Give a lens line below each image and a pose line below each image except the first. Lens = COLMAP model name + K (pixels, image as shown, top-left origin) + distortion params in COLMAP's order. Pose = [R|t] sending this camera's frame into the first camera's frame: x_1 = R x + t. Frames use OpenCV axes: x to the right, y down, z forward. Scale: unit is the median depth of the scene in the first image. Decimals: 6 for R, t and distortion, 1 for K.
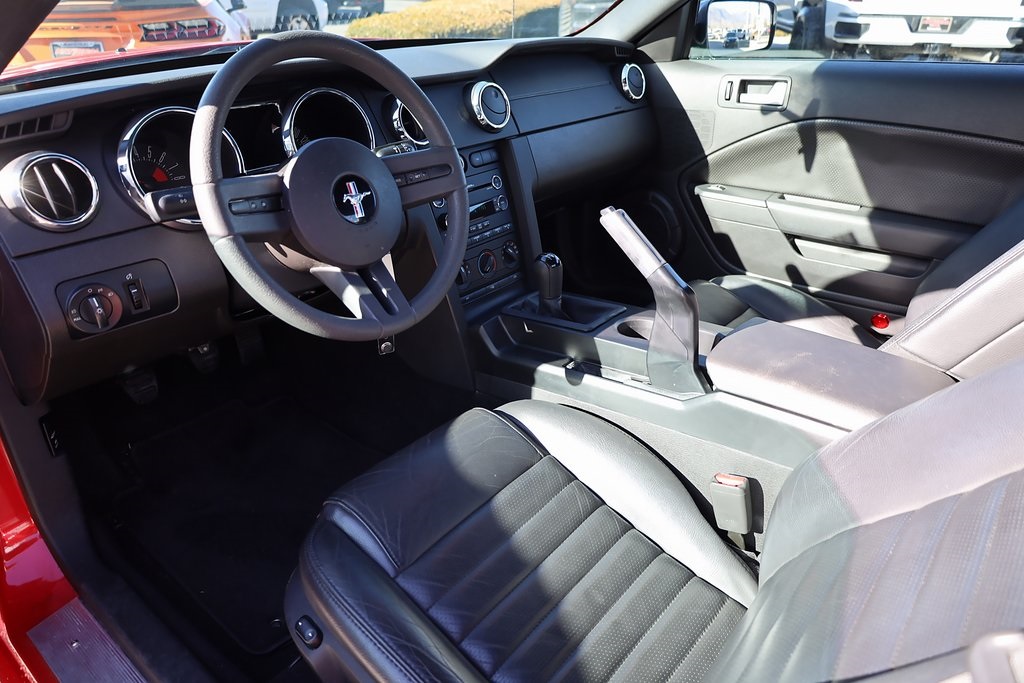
lens RADIAL K [[702.0, 0, 515.4], [0, 702.0, 344.0], [0, 0, 1]] dist [0.002847, -0.001813]
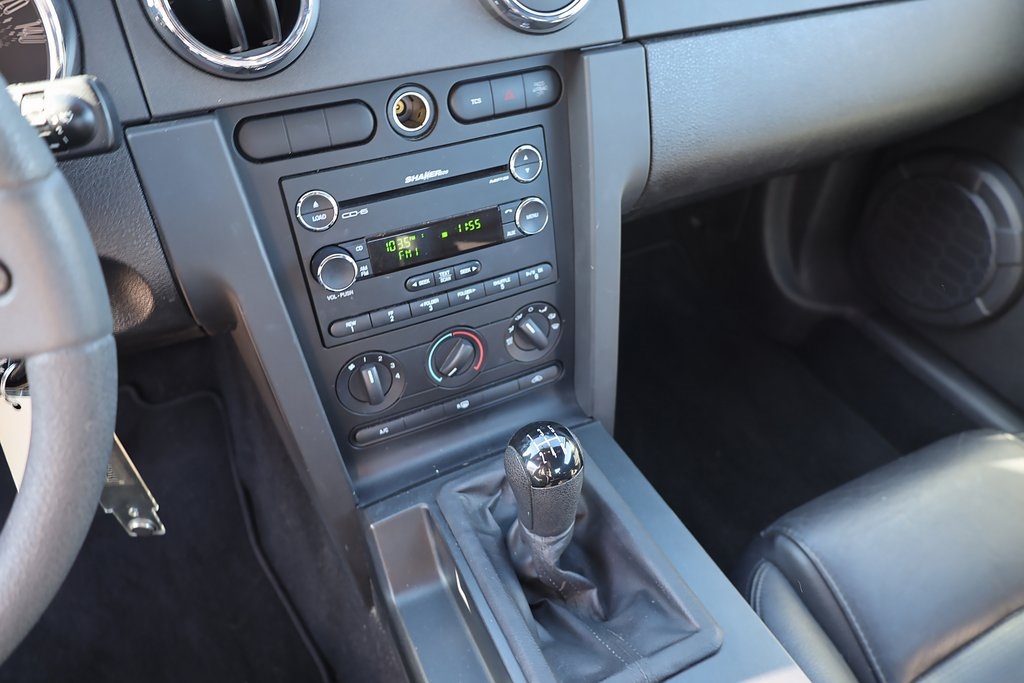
lens RADIAL K [[694.0, 0, 512.0], [0, 694.0, 341.5], [0, 0, 1]] dist [-0.027448, -0.001860]
pose [[0.906267, 0.304111, -0.293592, 0.092855], [-0.212332, 0.928083, 0.305905, -0.218309], [0.365507, -0.214893, 0.905663, 0.538848]]
